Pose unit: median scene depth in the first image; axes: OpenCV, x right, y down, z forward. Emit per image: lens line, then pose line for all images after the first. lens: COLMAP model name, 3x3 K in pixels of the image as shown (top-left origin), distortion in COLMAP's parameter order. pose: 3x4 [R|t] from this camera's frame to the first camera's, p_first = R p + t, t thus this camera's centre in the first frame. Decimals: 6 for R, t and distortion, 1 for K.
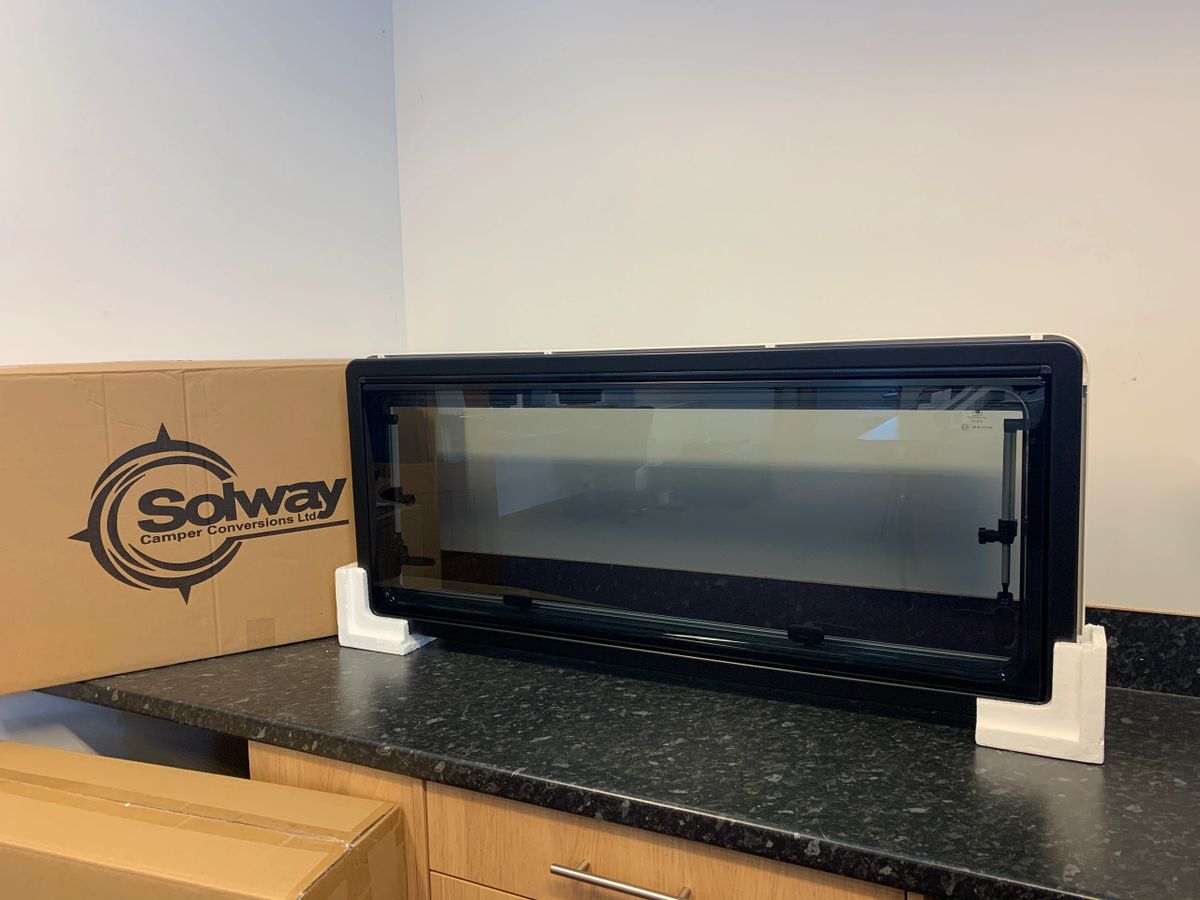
lens RADIAL K [[911.0, 0, 597.3], [0, 911.0, 443.9], [0, 0, 1]] dist [-0.005618, -0.000852]
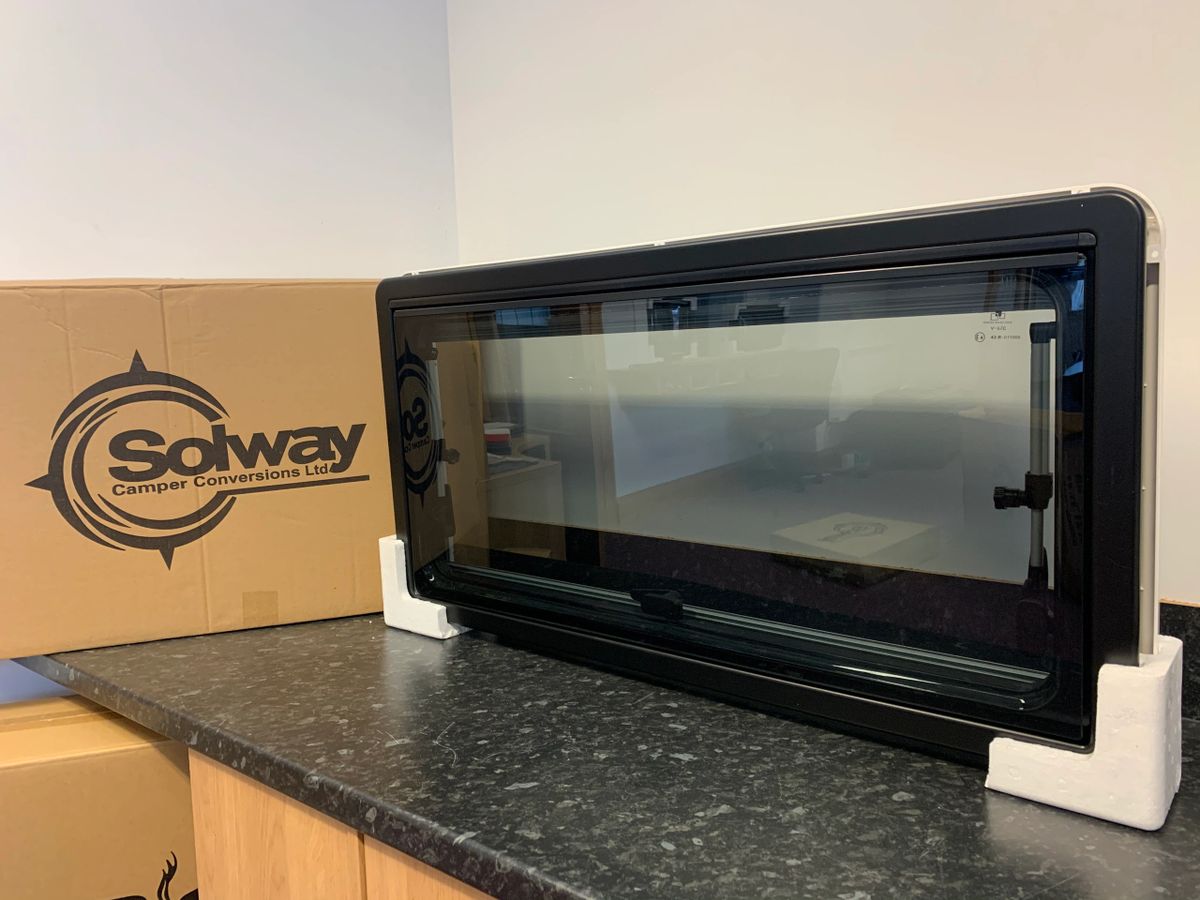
lens RADIAL K [[911.0, 0, 597.3], [0, 911.0, 443.9], [0, 0, 1]] dist [-0.005618, -0.000852]
pose [[0.976847, 0.014474, -0.213450, 0.111894], [-0.011105, 0.999794, 0.016978, 0.044668], [0.213652, -0.014214, 0.976806, 0.283958]]
